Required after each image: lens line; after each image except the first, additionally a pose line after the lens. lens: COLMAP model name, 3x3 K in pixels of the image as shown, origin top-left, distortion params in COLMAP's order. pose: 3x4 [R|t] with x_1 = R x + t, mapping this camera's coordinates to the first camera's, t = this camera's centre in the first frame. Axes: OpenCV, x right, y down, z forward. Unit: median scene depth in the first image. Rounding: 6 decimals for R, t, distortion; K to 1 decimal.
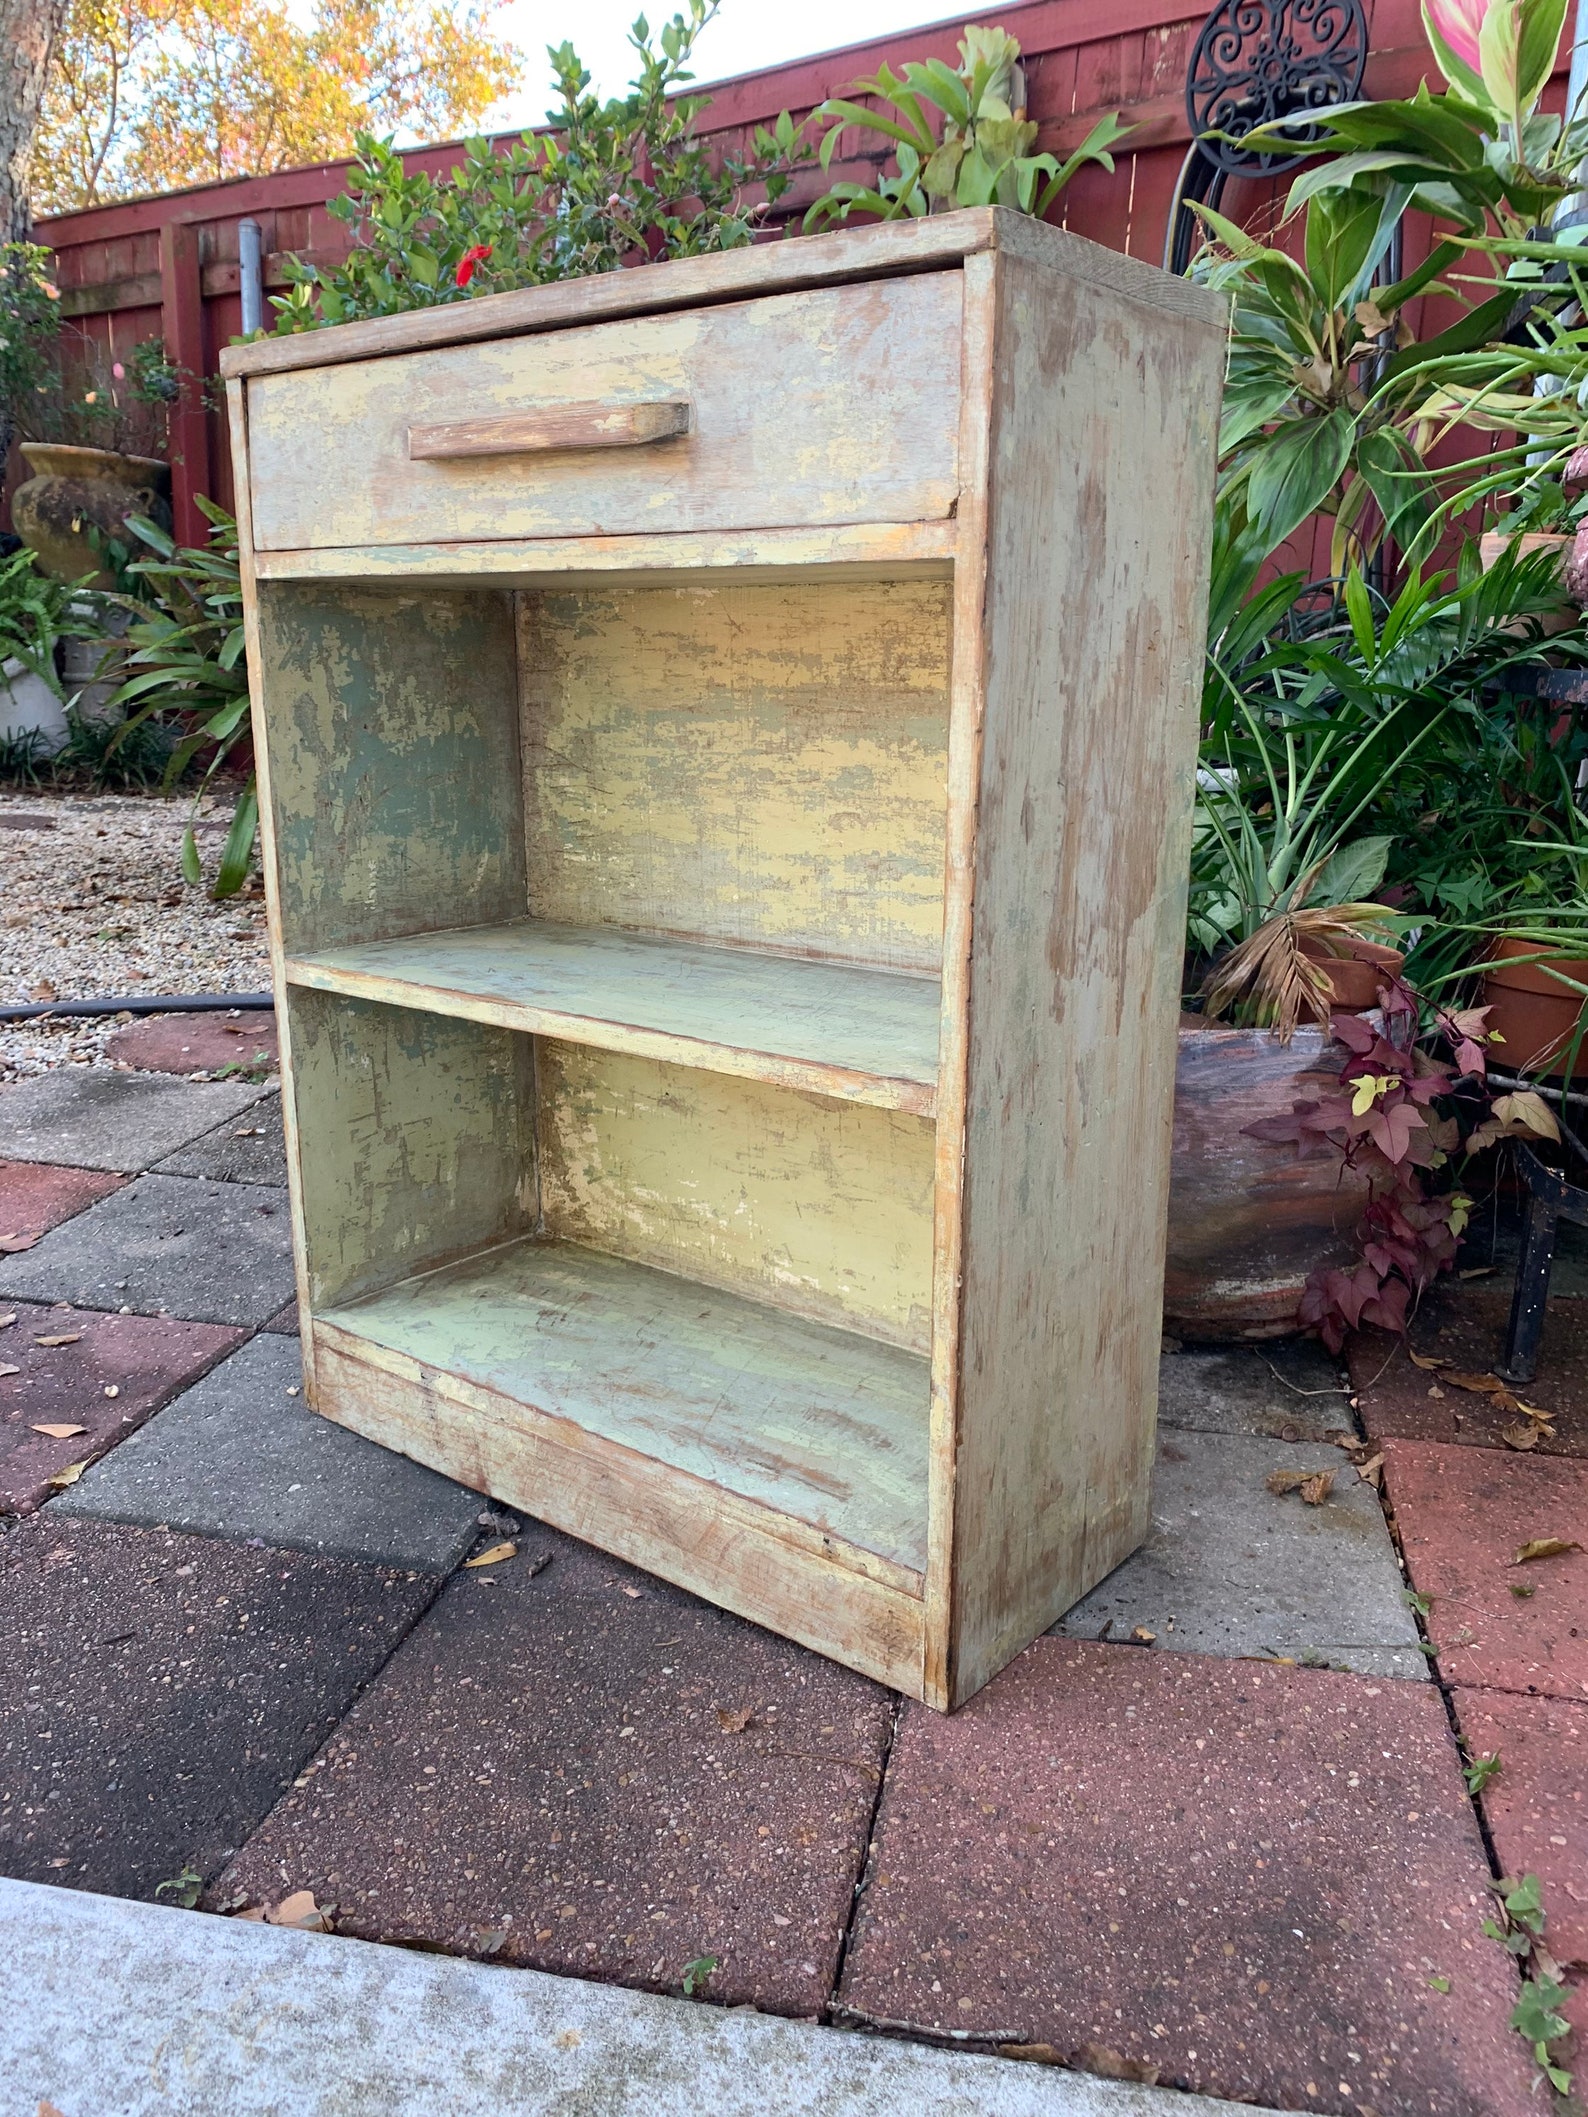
lens RADIAL K [[1628.4, 0, 799.0], [0, 1628.4, 1047.8], [0, 0, 1]] dist [0.195056, -0.609012]
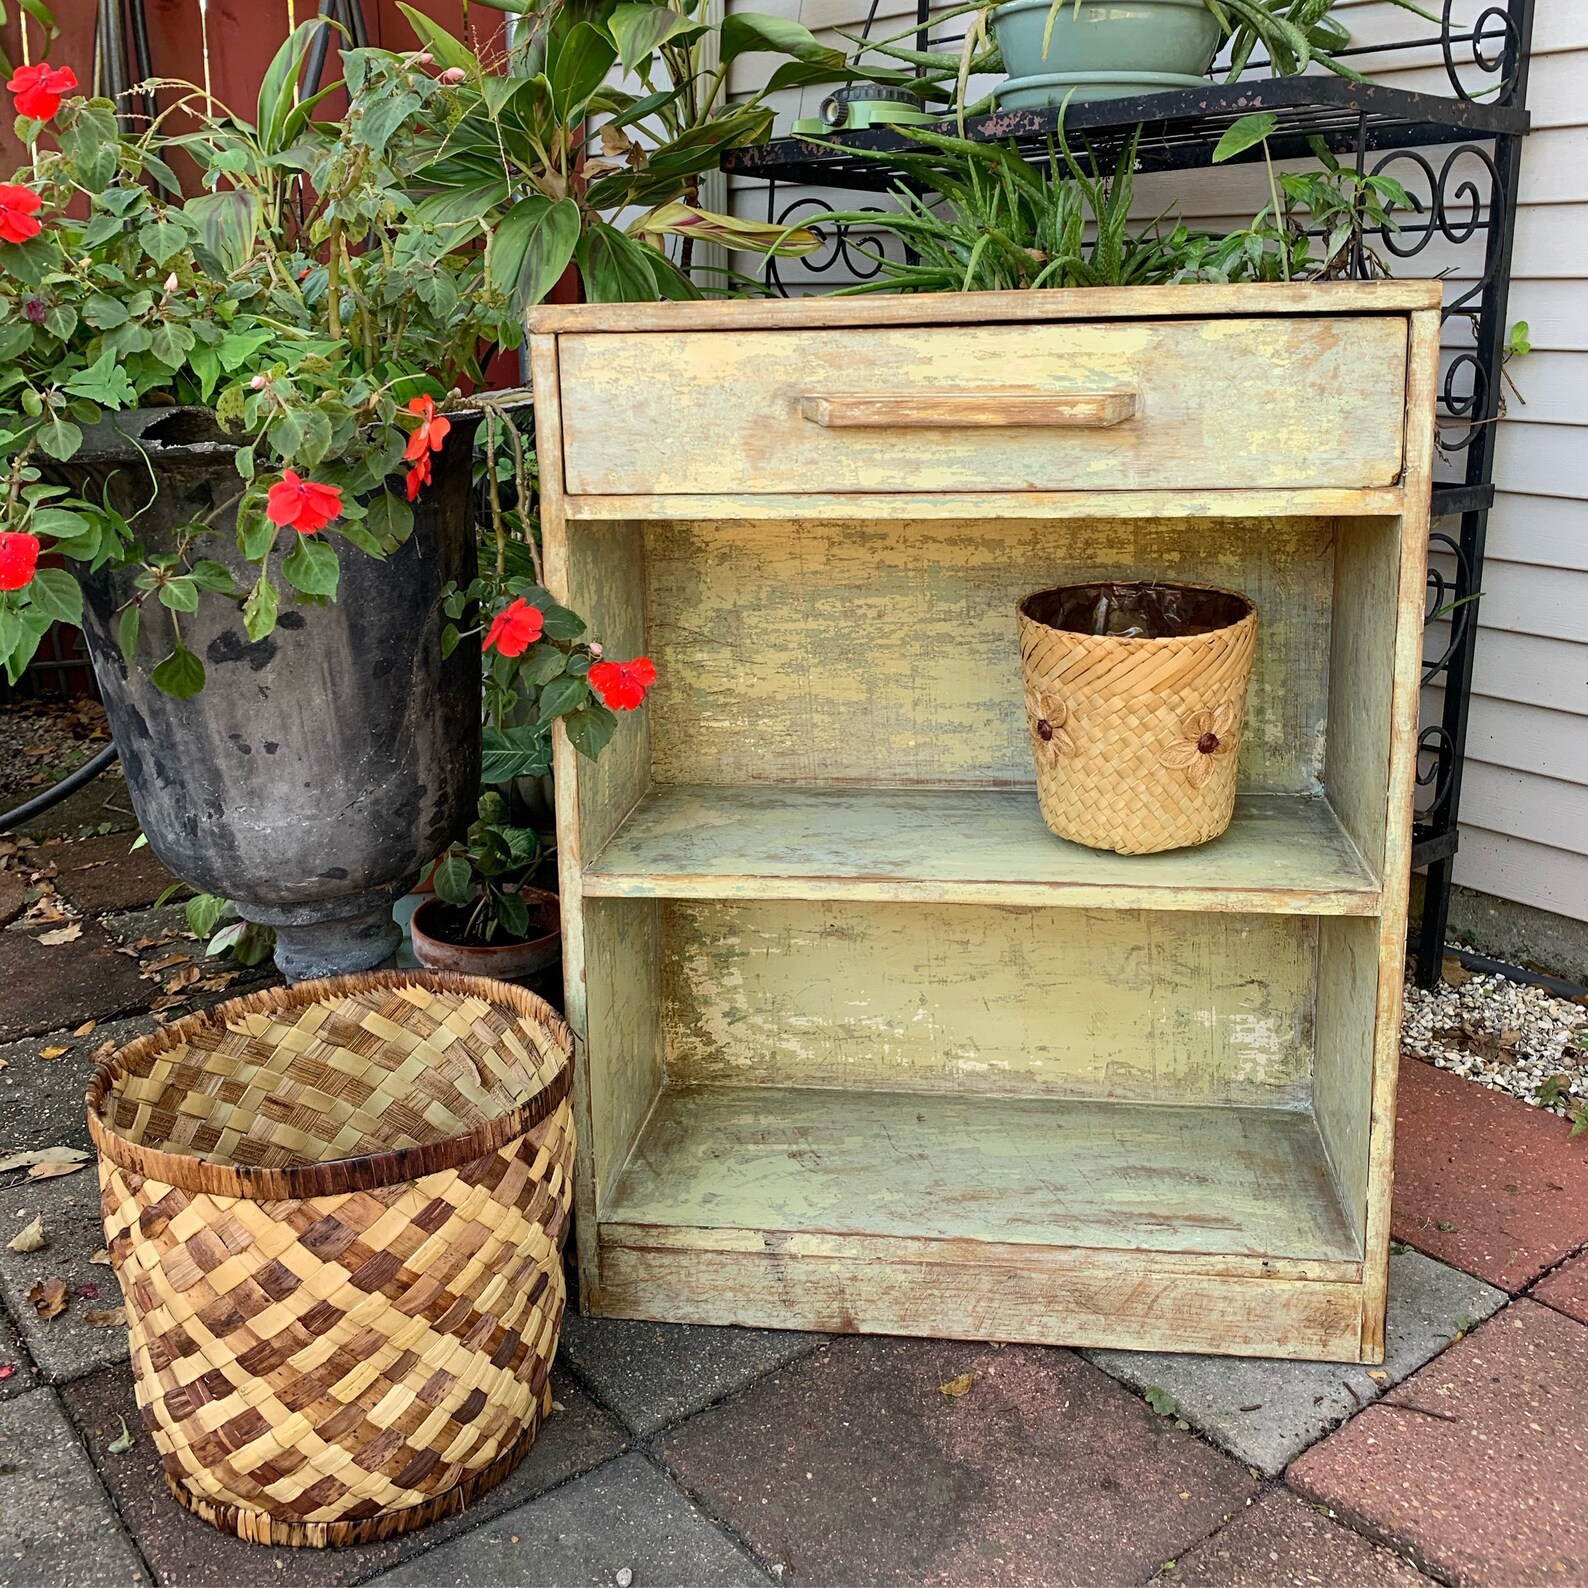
lens RADIAL K [[1680.1, 0, 804.6], [0, 1680.1, 643.0], [0, 0, 1]] dist [0.137869, -0.349643]
pose [[0.854365, -0.123007, 0.504905, -0.733763], [0.148194, 0.988909, -0.009842, -0.172140], [-0.498095, 0.083232, 0.863119, 0.017897]]
